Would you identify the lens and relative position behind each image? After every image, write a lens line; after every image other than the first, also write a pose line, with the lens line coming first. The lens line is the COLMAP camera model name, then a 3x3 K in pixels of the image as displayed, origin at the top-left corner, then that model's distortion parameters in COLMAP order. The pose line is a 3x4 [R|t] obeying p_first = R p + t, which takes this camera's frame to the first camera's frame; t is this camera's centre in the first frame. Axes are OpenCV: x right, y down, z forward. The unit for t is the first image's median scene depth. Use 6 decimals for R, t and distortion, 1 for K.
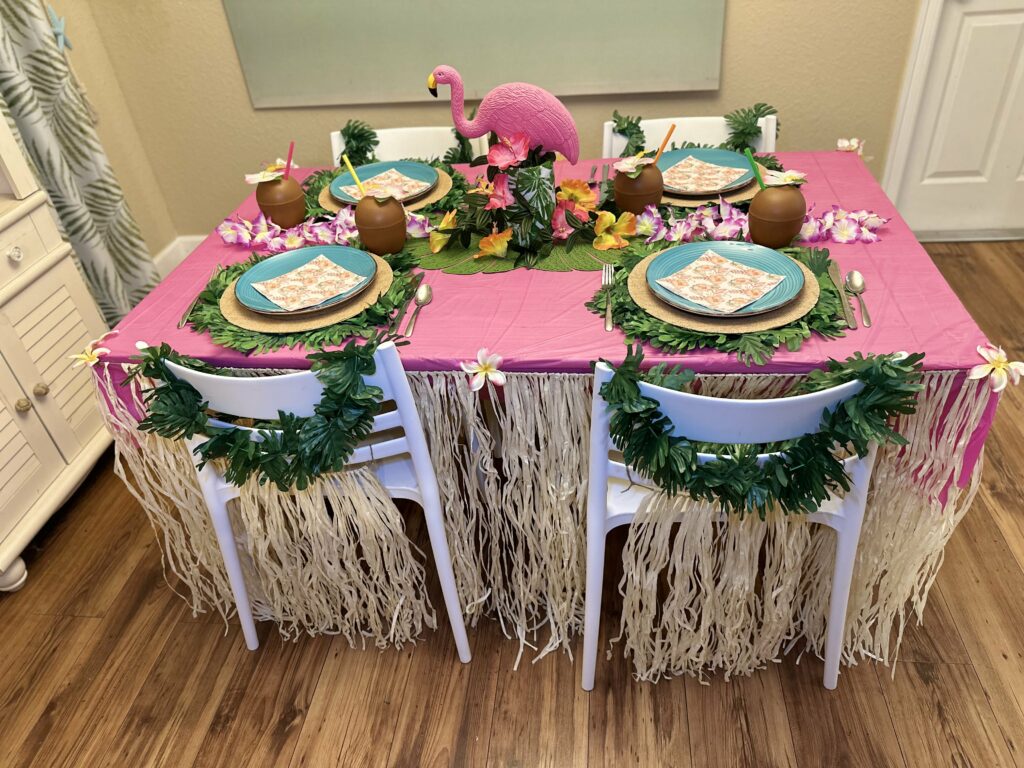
lens RADIAL K [[736.7, 0, 512.8], [0, 736.7, 390.4], [0, 0, 1]] dist [0.090772, -0.090384]
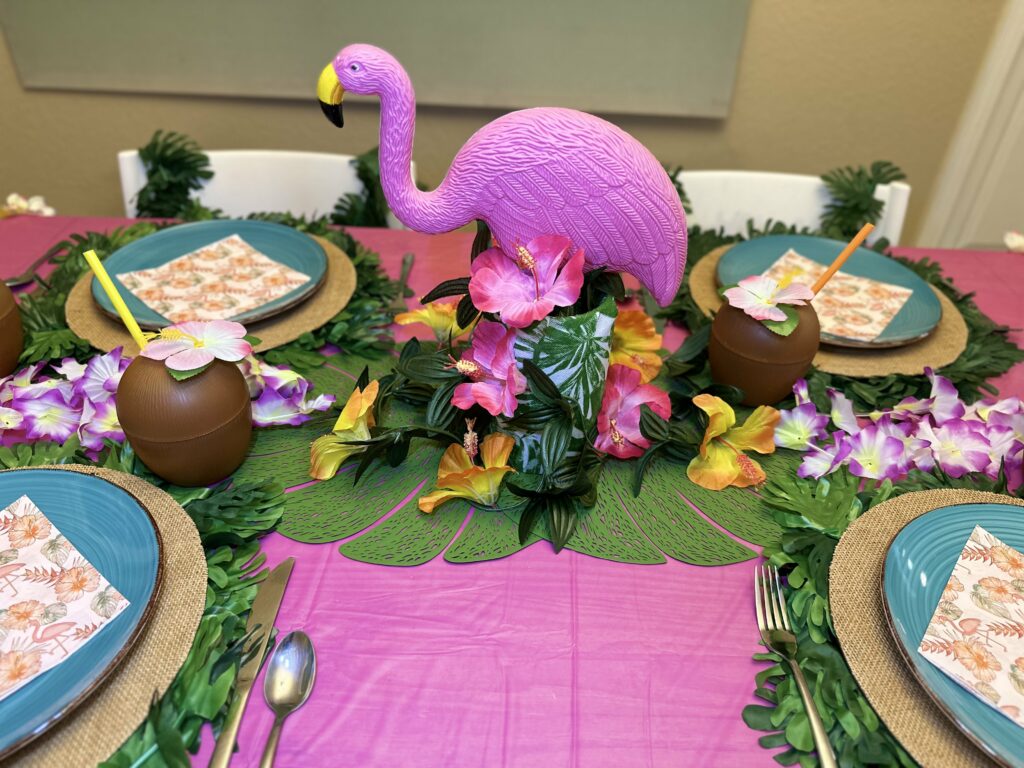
lens RADIAL K [[739.9, 0, 512.0], [0, 739.9, 384.0], [0, 0, 1]] dist [0.008449, -0.004658]
pose [[0.985261, 0.015425, 0.170360, -0.064798], [-0.015694, 0.999877, 0.000231, -0.221348], [-0.170335, -0.002901, 0.985382, 0.514242]]
